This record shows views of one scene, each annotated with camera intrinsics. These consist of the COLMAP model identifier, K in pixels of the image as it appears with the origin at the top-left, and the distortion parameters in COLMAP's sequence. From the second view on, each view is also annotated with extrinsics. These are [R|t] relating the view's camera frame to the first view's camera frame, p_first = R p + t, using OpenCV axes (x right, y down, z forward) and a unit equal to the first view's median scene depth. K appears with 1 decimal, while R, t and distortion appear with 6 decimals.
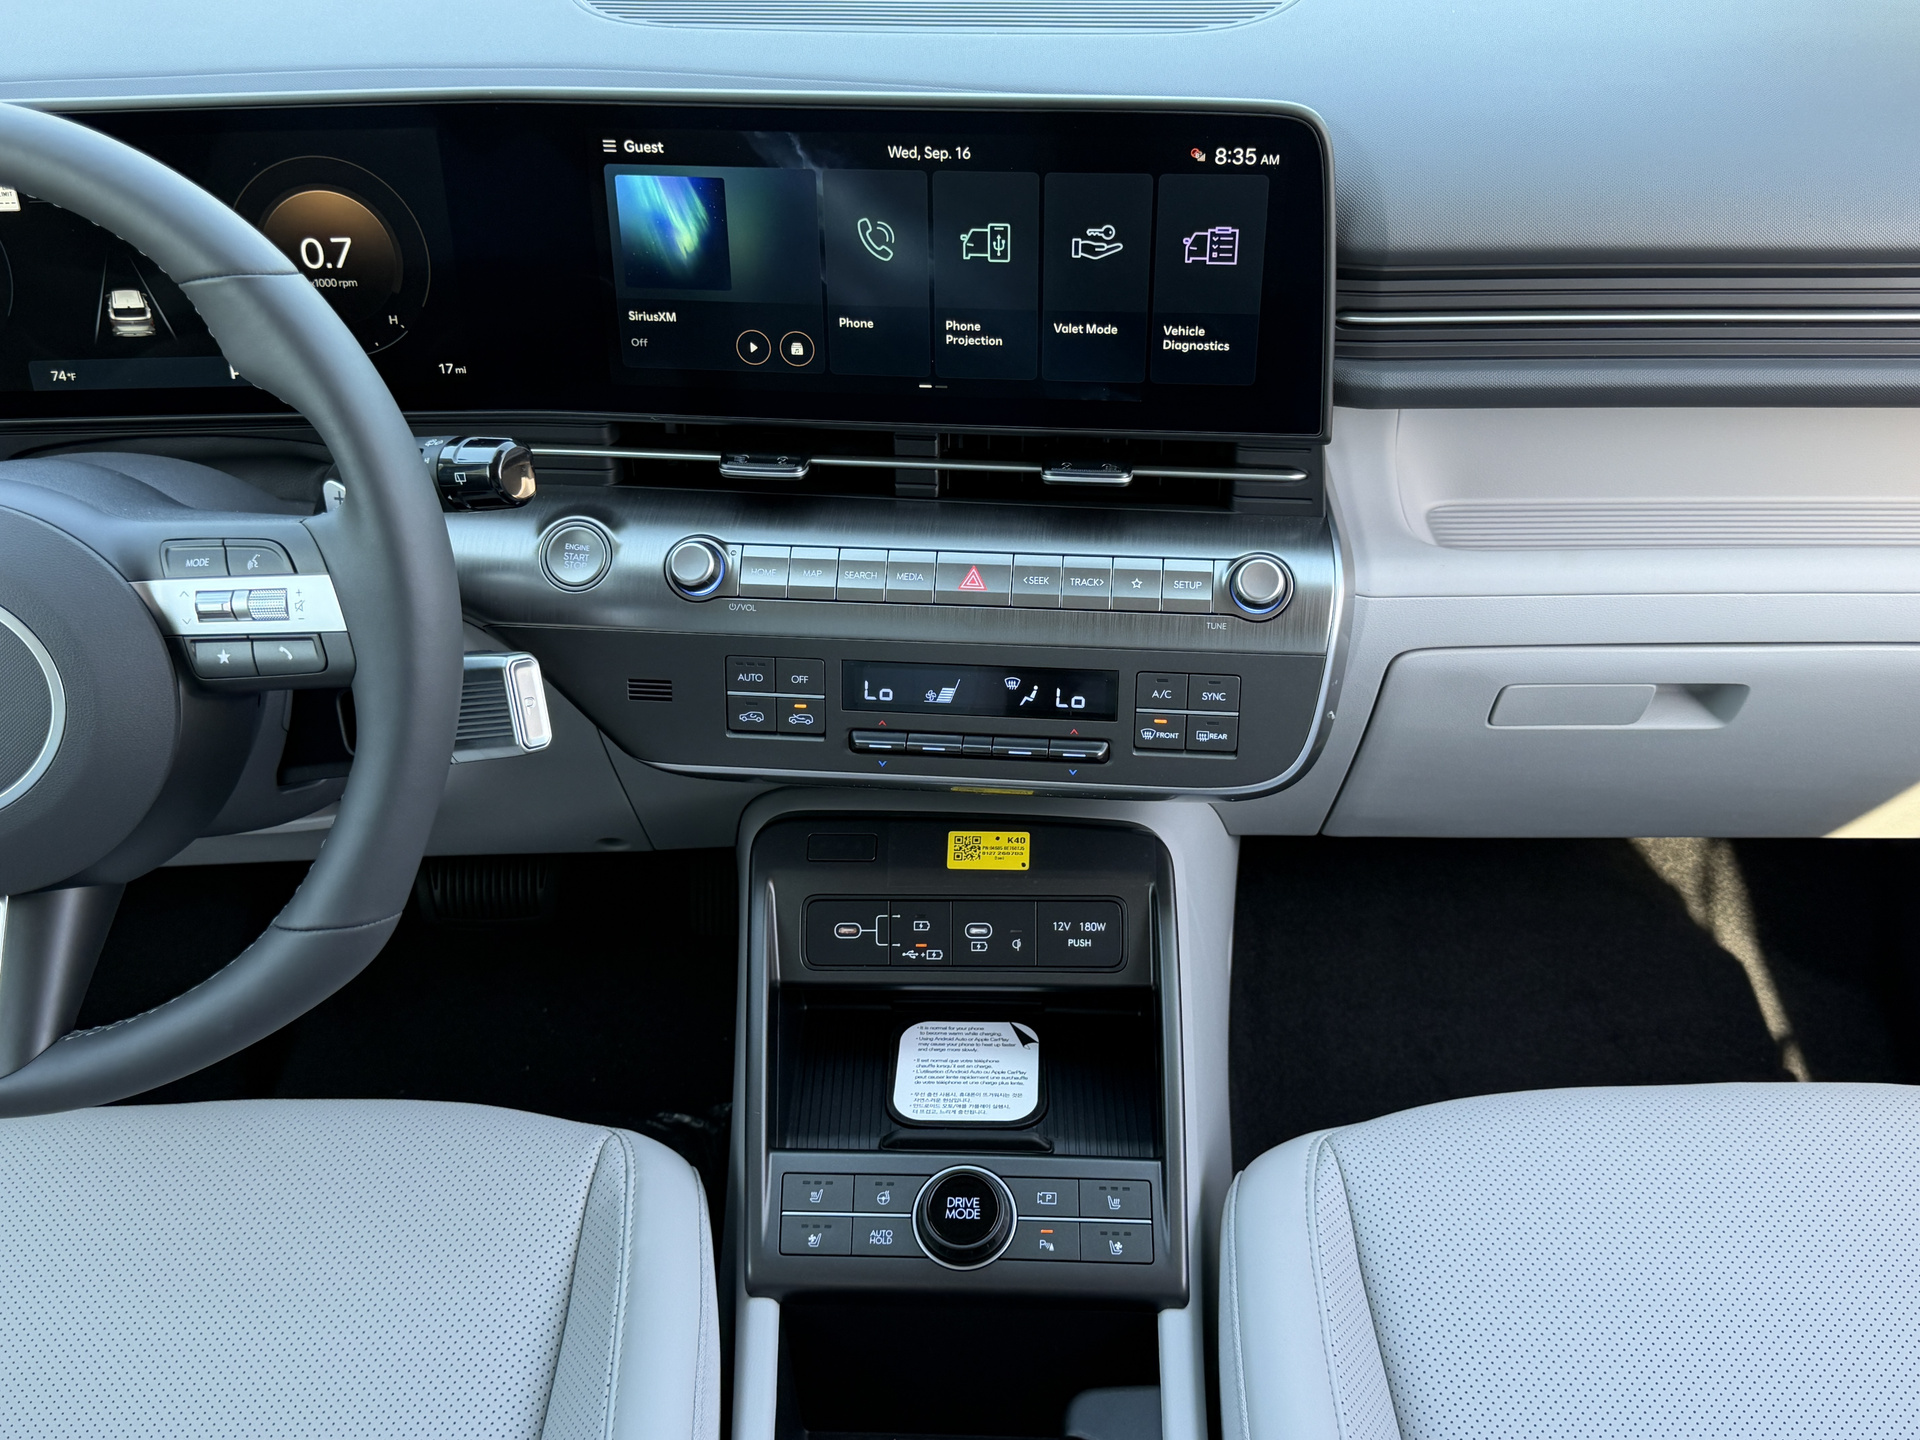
lens RADIAL K [[1859.6, 0, 949.9], [0, 1859.6, 740.3], [0, 0, 1]] dist [0.087841, 0.000000]
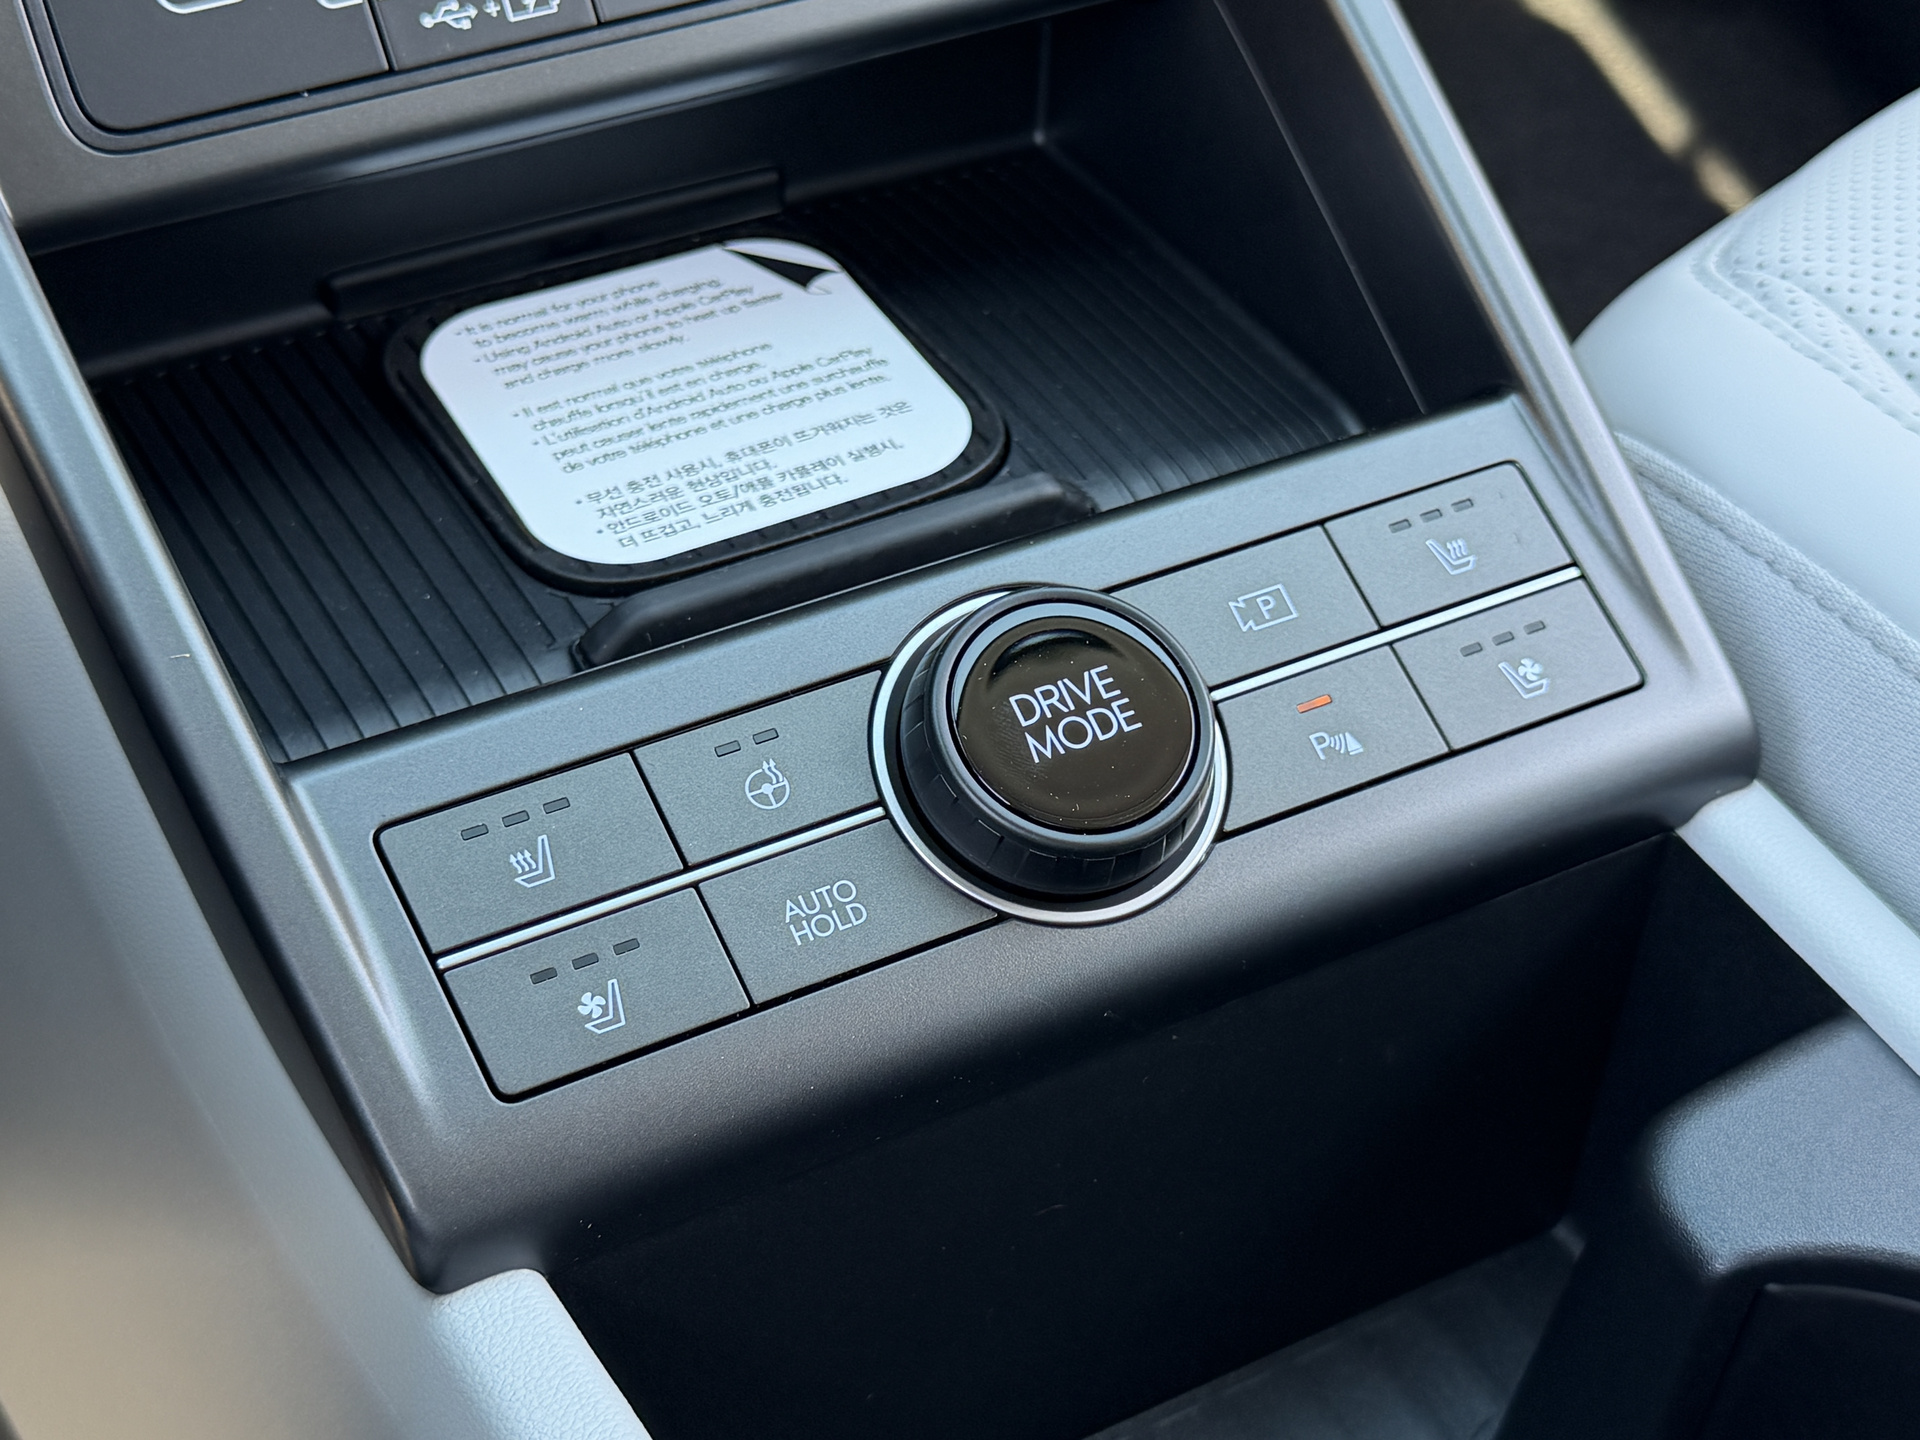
lens RADIAL K [[2698.6, 0, 943.8], [0, 2698.6, 723.7], [0, 0, 1]] dist [0.134369, 0.000000]
pose [[0.854443, -0.310592, 0.416485, -0.178582], [0.243232, 0.947495, 0.207585, 0.163337], [-0.459092, -0.076066, 0.885126, 0.651990]]
